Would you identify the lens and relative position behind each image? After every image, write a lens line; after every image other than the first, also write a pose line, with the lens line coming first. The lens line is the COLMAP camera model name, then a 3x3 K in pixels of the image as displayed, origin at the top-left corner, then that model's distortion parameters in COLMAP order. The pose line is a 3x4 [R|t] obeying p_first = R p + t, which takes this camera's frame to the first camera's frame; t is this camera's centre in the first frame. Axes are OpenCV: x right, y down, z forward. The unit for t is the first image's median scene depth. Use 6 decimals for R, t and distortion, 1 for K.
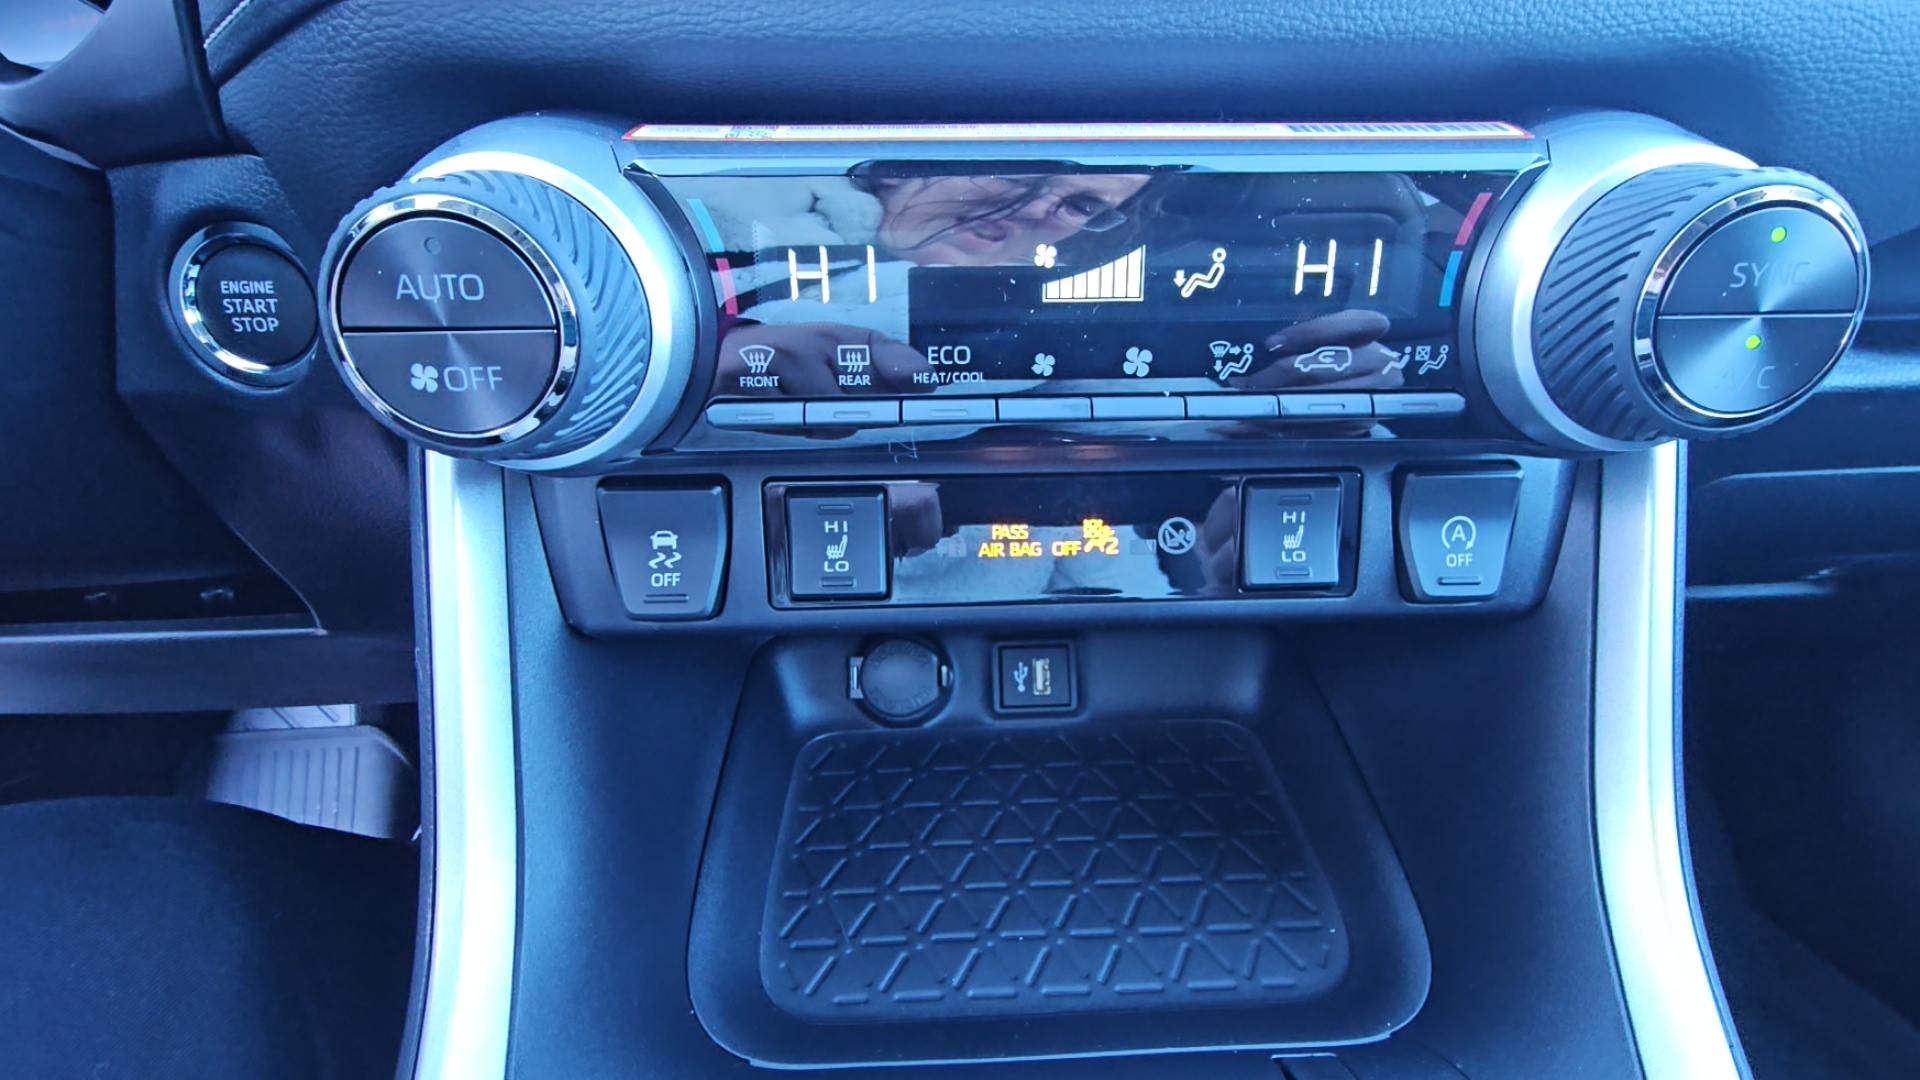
lens RADIAL K [[855.7, 0, 982.9], [0, 855.7, 543.4], [0, 0, 1]] dist [0.004784, -0.003799]
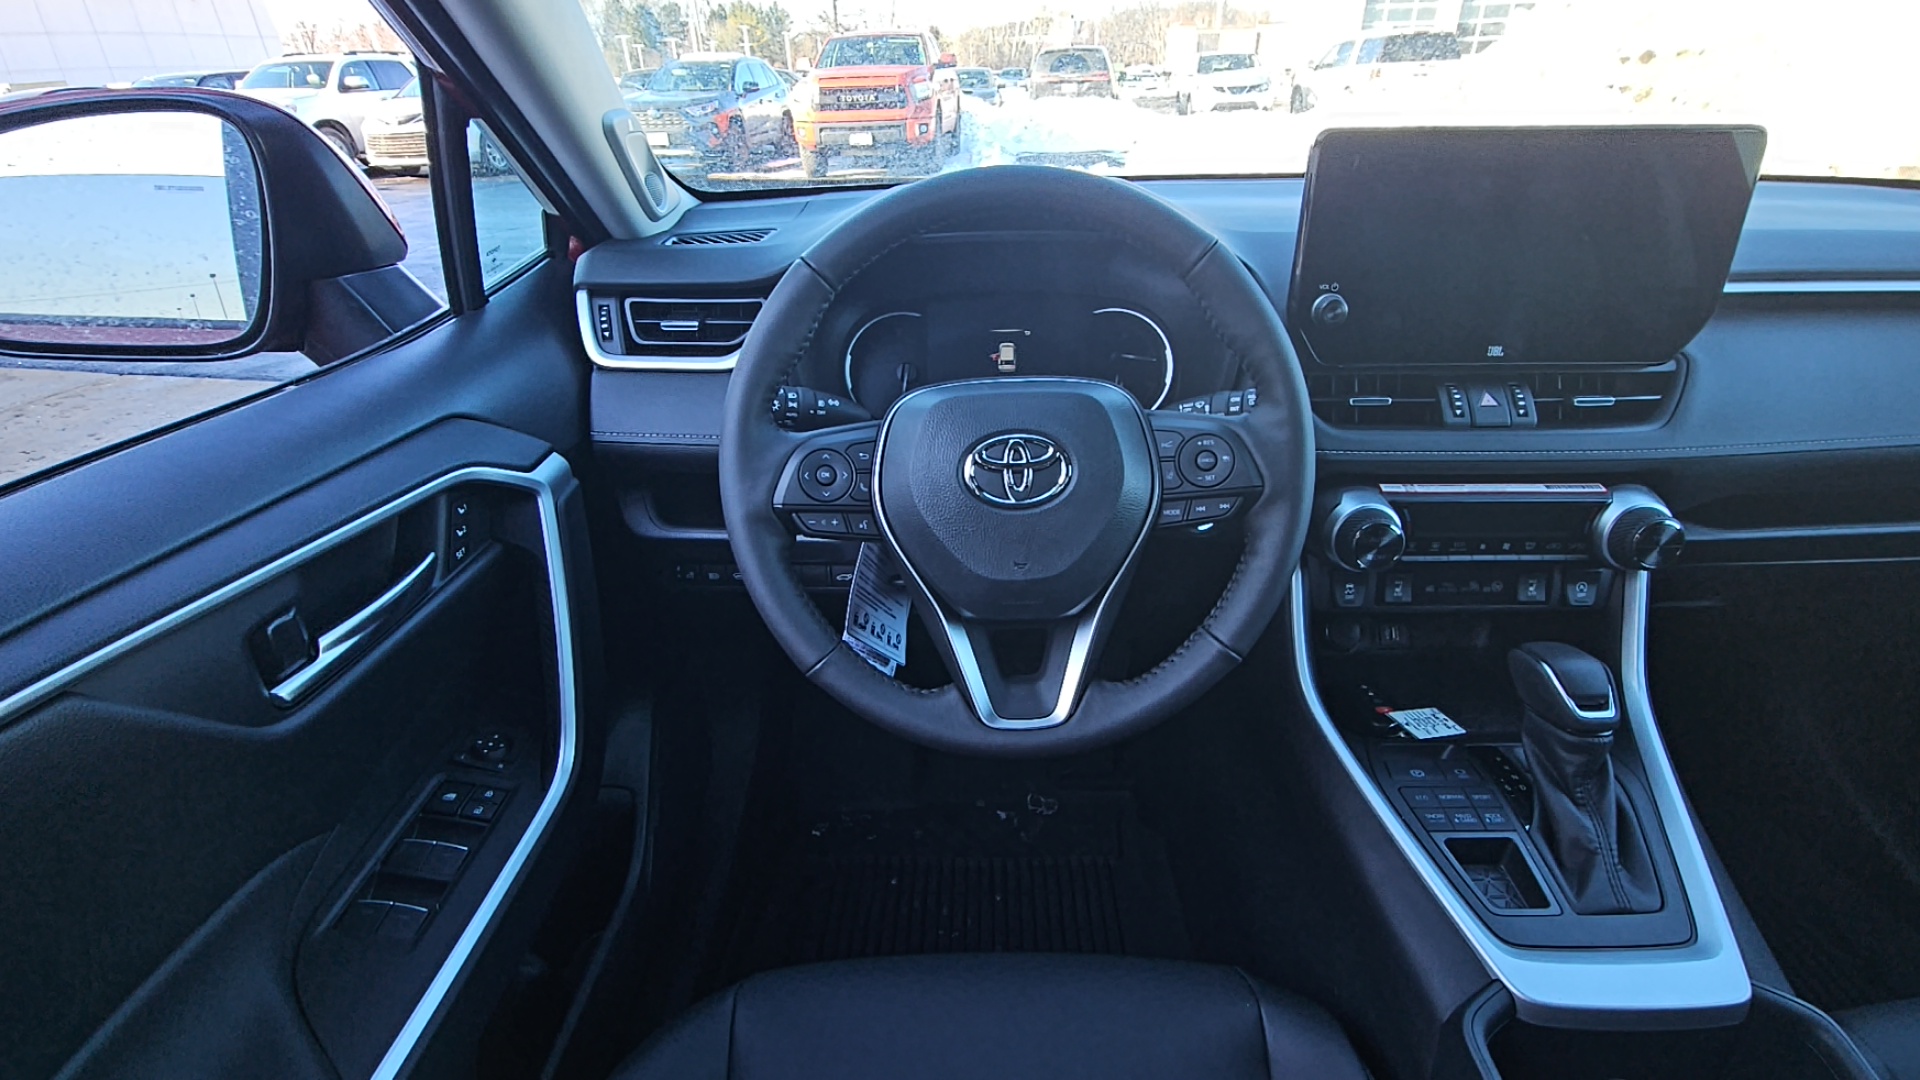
lens RADIAL K [[855.7, 0, 982.9], [0, 855.7, 543.4], [0, 0, 1]] dist [0.004784, -0.003799]
pose [[0.999465, 0.015628, -0.028744, -2.026346], [-0.015412, 0.999852, 0.007706, -0.206434], [0.028860, -0.007259, 0.999557, -2.897121]]
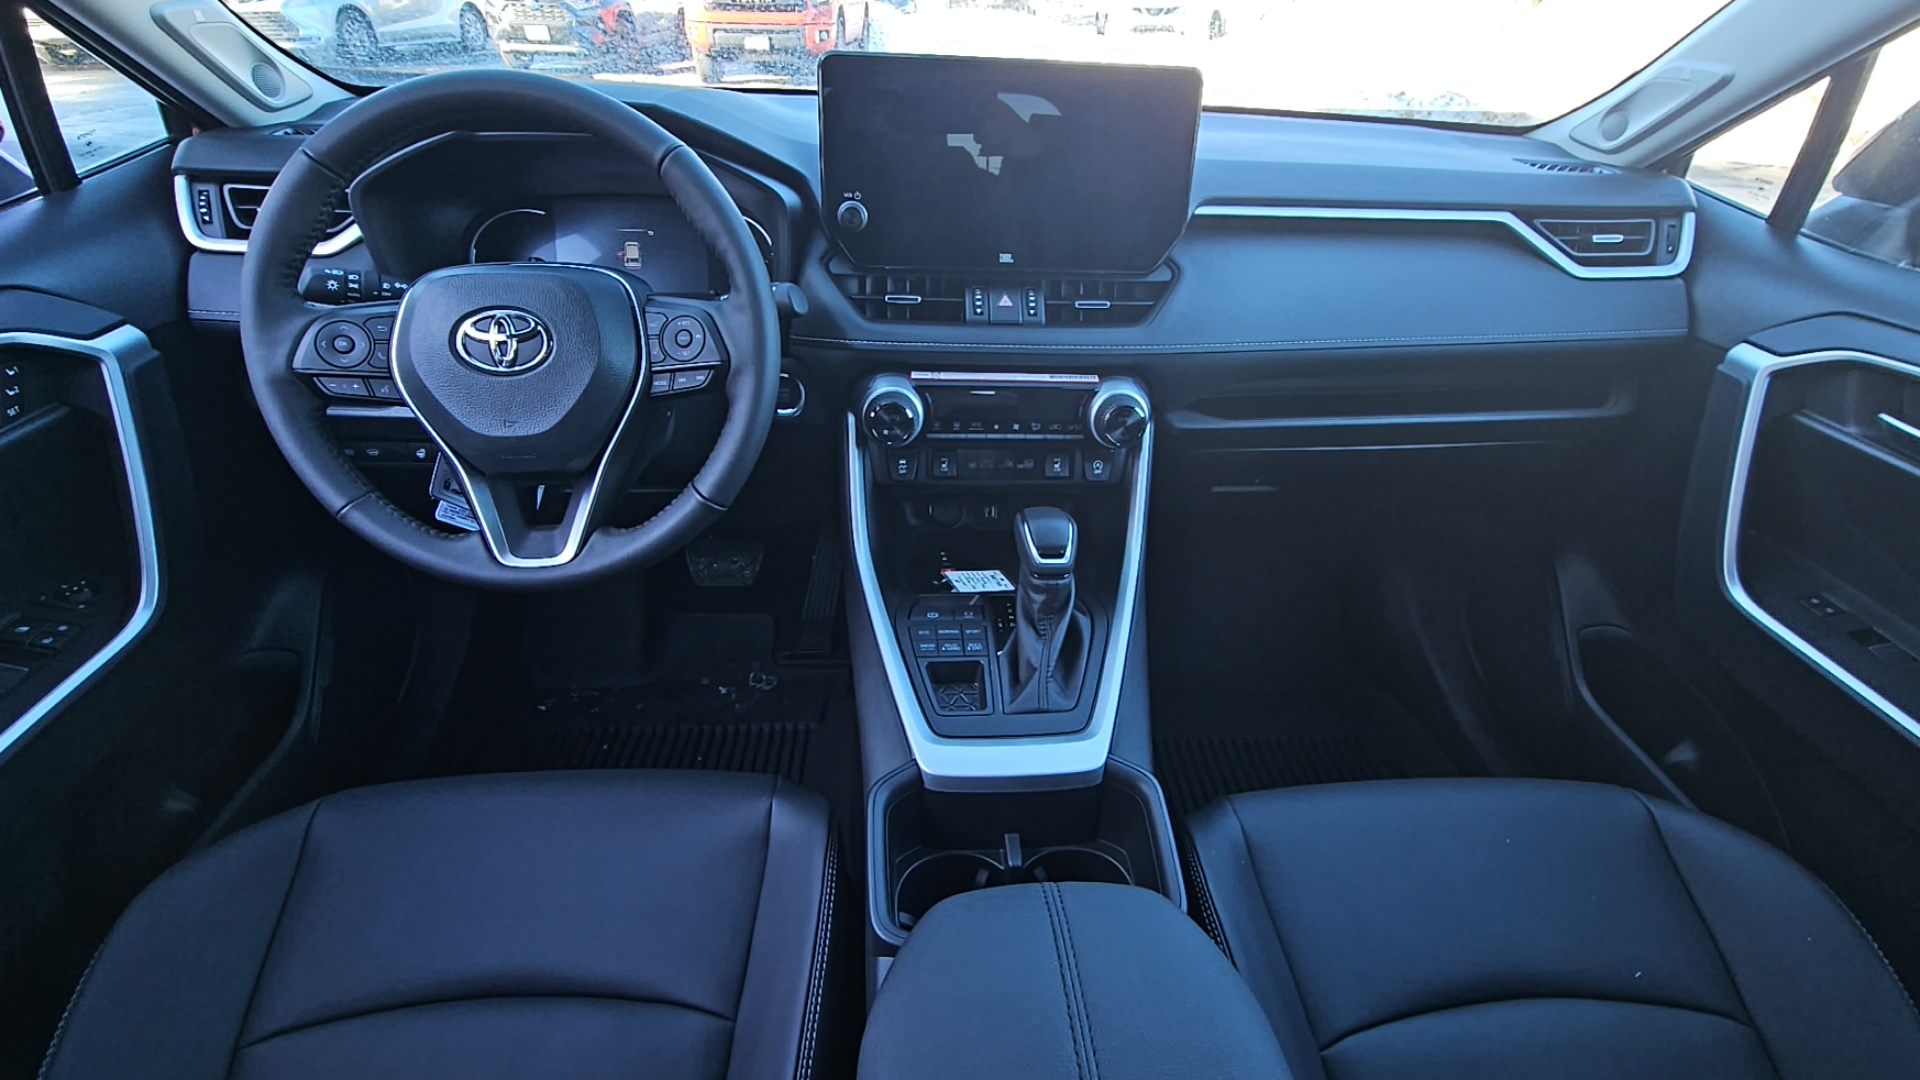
lens RADIAL K [[855.7, 0, 982.9], [0, 855.7, 543.4], [0, 0, 1]] dist [0.004784, -0.003799]
pose [[0.998085, 0.019564, 0.058676, -0.254628], [-0.024523, 0.996076, 0.085035, 0.030933], [-0.056782, -0.086311, 0.994649, -3.548086]]
